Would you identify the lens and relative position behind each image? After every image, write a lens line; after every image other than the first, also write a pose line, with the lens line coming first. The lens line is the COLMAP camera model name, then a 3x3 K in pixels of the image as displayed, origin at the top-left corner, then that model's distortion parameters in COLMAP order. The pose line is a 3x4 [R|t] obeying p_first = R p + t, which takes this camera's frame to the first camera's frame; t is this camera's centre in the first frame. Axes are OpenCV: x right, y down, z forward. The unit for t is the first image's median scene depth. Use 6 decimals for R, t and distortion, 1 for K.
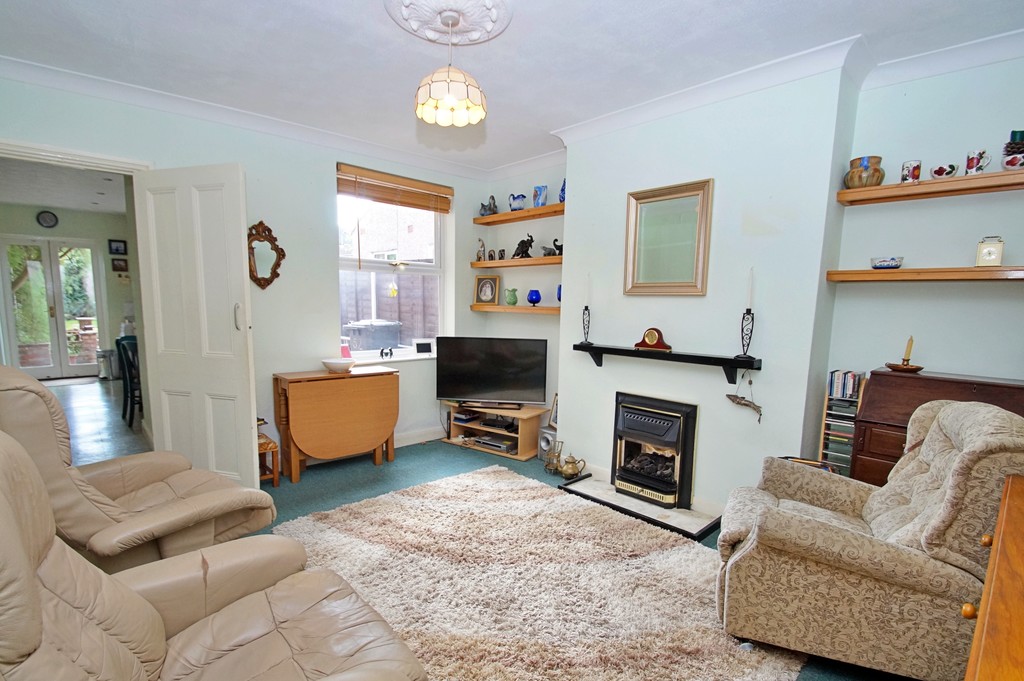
lens RADIAL K [[465.0, 0, 508.0], [0, 465.0, 350.9], [0, 0, 1]] dist [-0.024708, -0.000512]
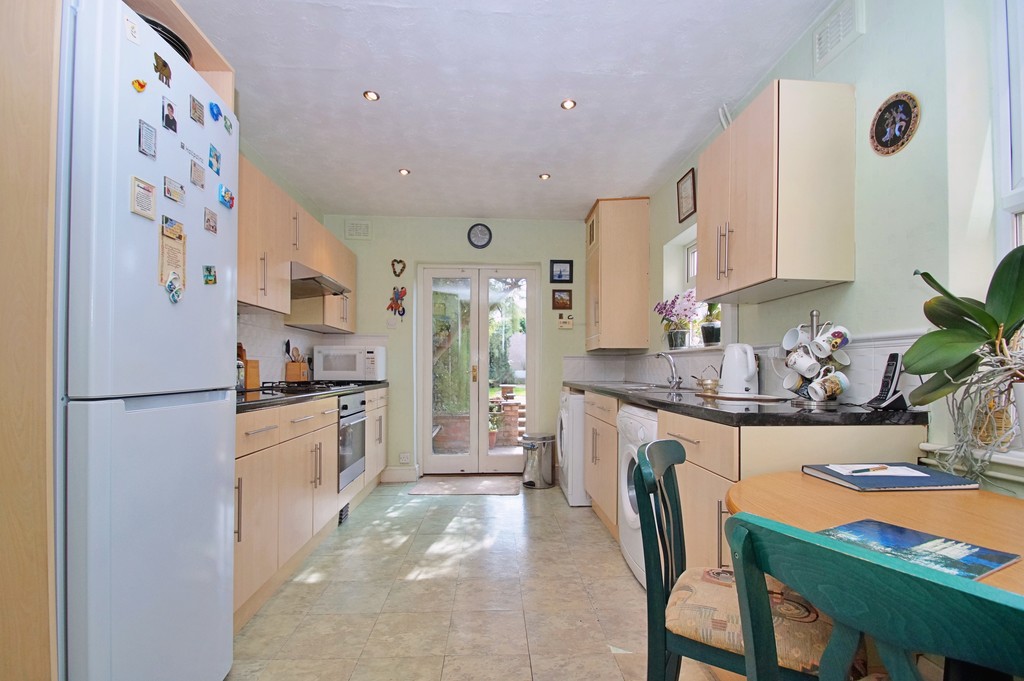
lens RADIAL K [[465.0, 0, 508.9], [0, 465.0, 363.4], [0, 0, 1]] dist [-0.024708, -0.000512]
pose [[0.742406, -0.012876, -0.669827, -0.480380], [-0.076289, 0.991687, -0.103619, -0.030837], [0.665593, 0.128028, 0.735252, 0.496088]]
